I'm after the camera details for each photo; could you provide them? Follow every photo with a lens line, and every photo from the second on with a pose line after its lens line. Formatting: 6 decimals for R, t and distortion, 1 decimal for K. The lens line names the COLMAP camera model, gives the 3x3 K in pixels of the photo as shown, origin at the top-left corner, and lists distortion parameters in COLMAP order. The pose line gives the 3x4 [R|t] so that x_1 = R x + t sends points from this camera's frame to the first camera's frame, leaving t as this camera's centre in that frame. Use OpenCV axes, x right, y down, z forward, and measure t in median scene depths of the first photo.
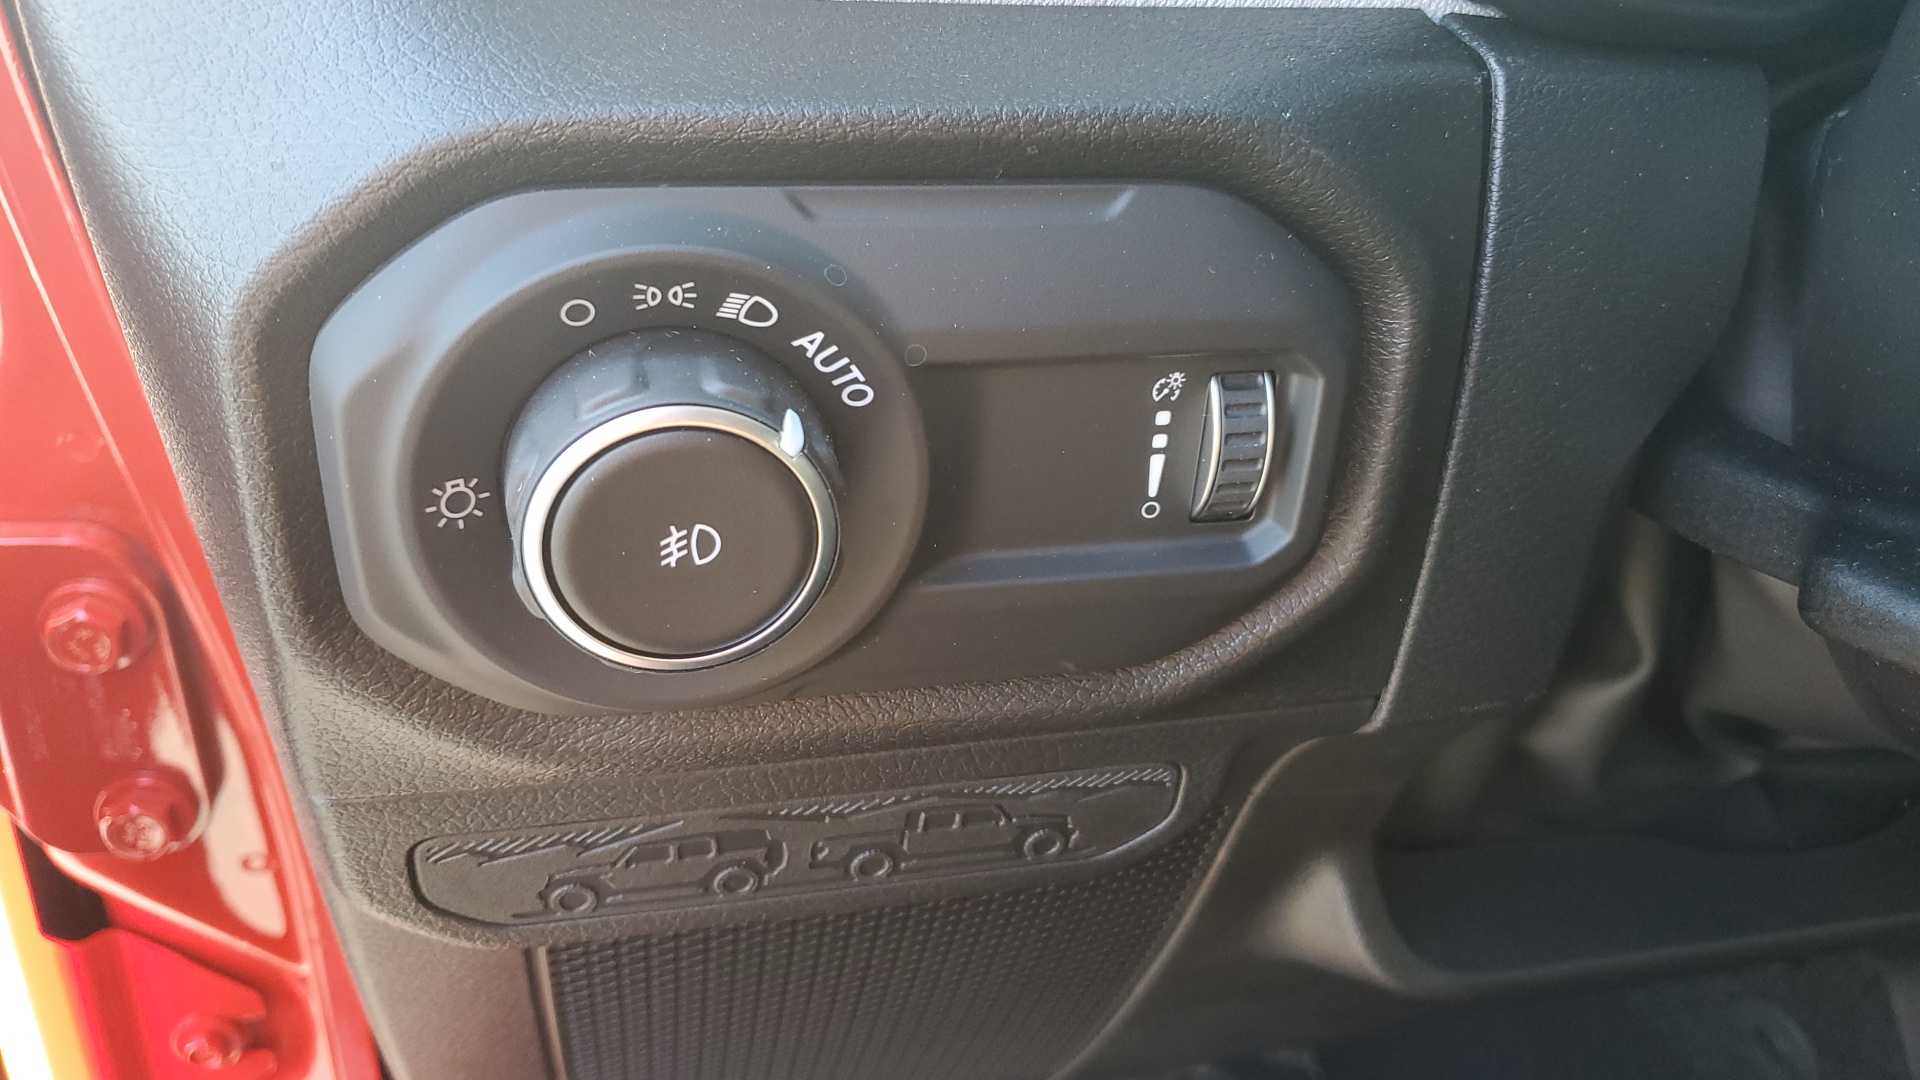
lens RADIAL K [[1485.9, 0, 995.0], [0, 1485.9, 559.4], [0, 0, 1]] dist [-0.003474, -0.007887]
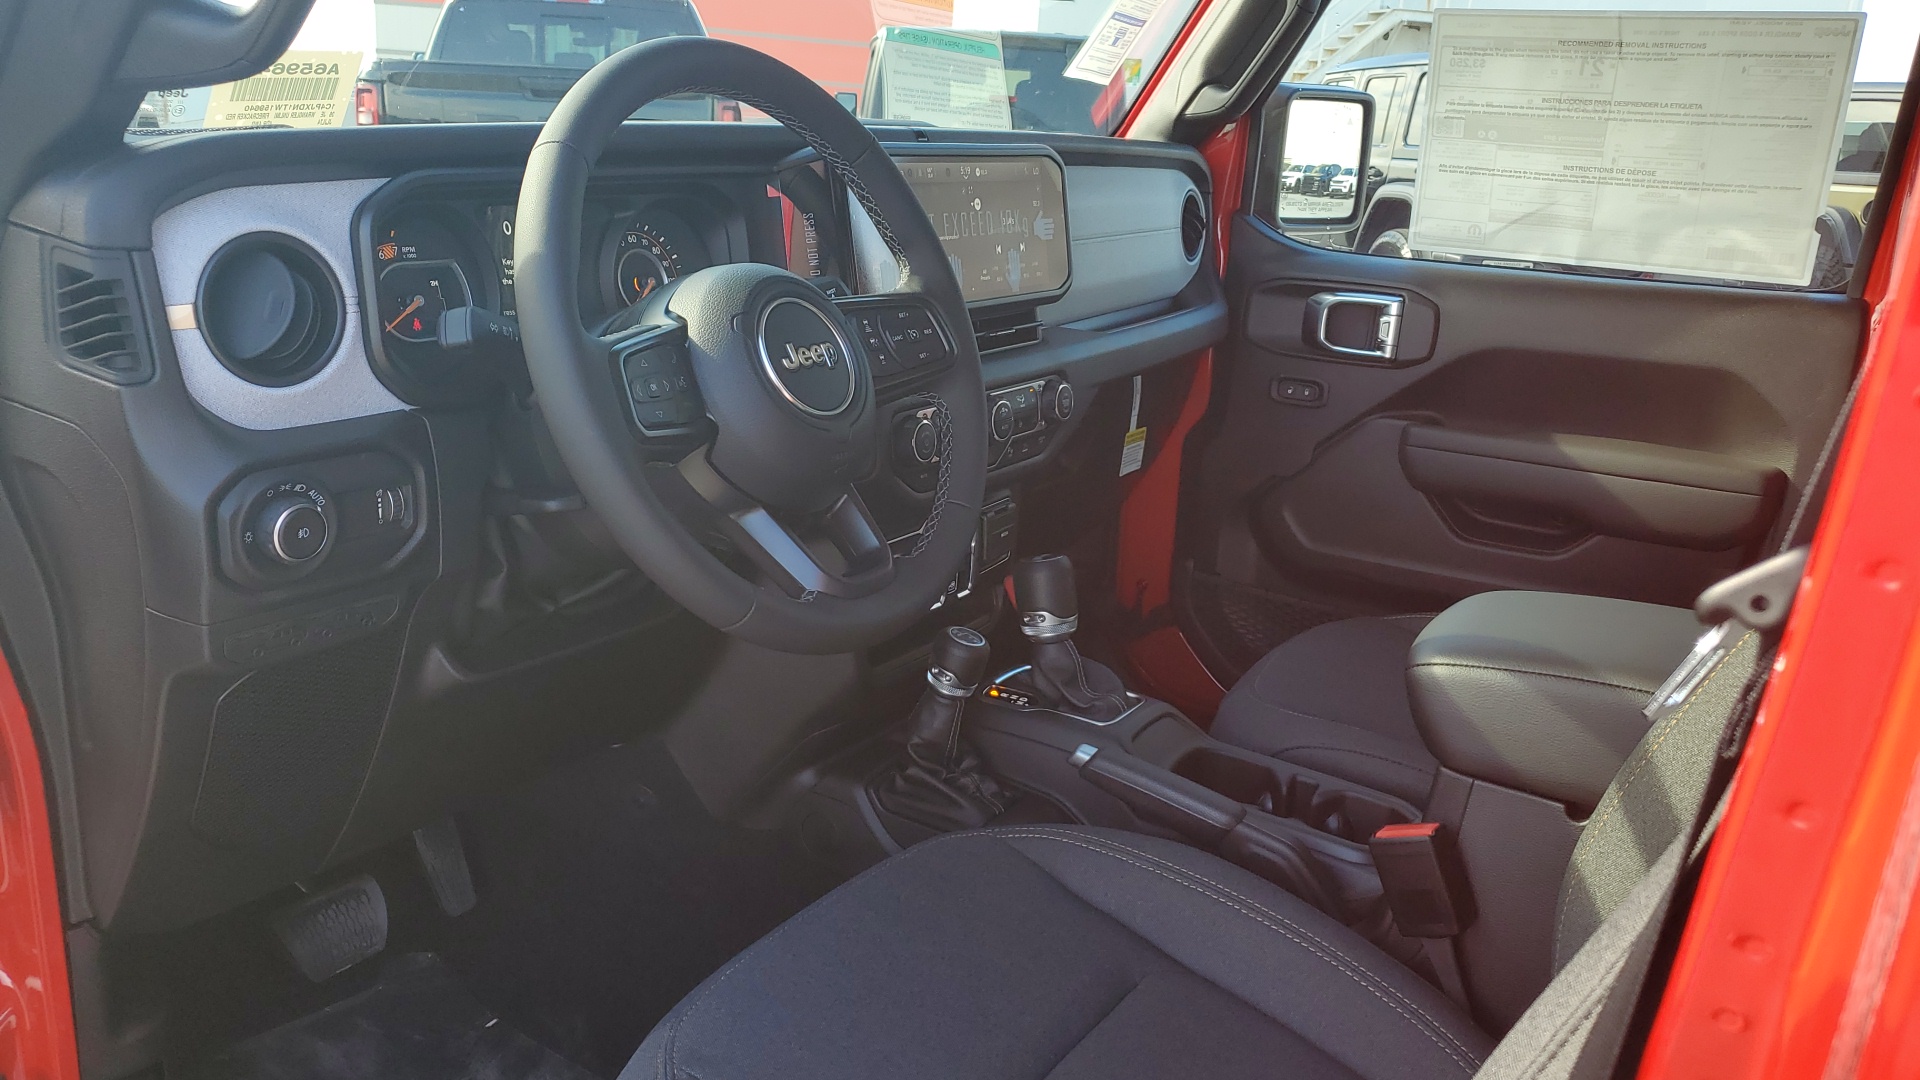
lens RADIAL K [[1500.9, 0, 955.7], [0, 1500.9, 492.0], [0, 0, 1]] dist [0.002549, 0.008039]
pose [[0.729739, -0.188052, 0.657357, -1.609862], [0.354446, 0.926203, -0.128513, 1.092176], [-0.584679, 0.326778, 0.742540, -3.459224]]
